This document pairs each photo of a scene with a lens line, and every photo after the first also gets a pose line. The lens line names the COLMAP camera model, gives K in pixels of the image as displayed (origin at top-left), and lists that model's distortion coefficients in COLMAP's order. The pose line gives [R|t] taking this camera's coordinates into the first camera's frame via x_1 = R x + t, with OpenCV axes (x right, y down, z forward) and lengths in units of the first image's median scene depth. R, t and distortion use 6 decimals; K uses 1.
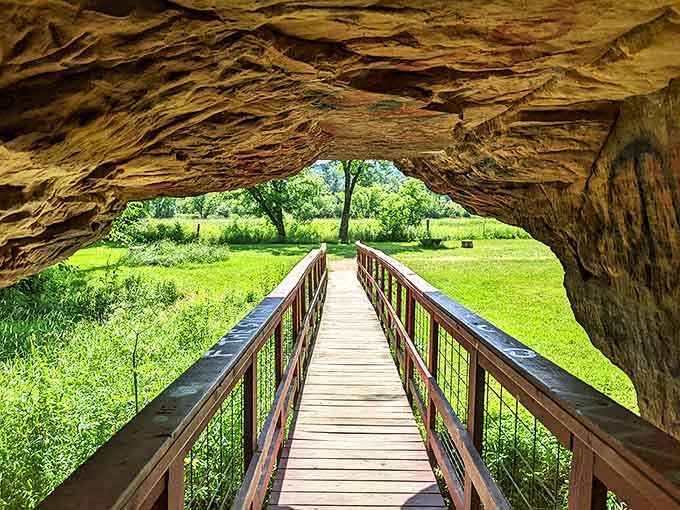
lens RADIAL K [[526.7, 0, 340.0], [0, 526.7, 255.0], [0, 0, 1]] dist [0.042858, -0.073602]
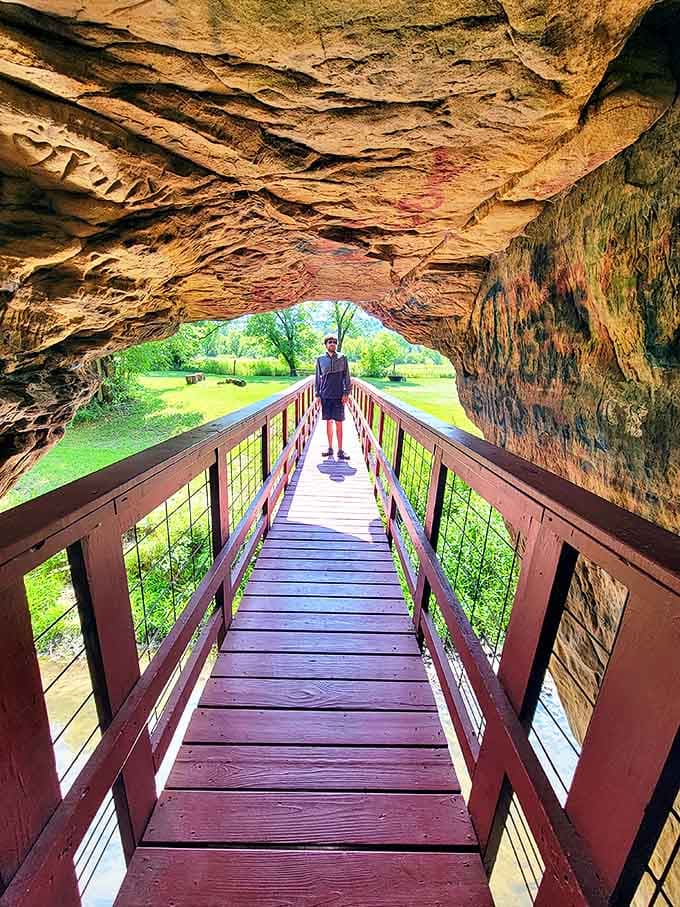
lens RADIAL K [[355.8, 0, 340.0], [0, 355.8, 453.5], [0, 0, 1]] dist [-0.000152, -0.000150]
pose [[0.999318, 0.026840, 0.025349, 0.085158], [-0.031139, 0.981638, 0.188196, 0.164724], [-0.019833, -0.188857, 0.981804, -0.280148]]
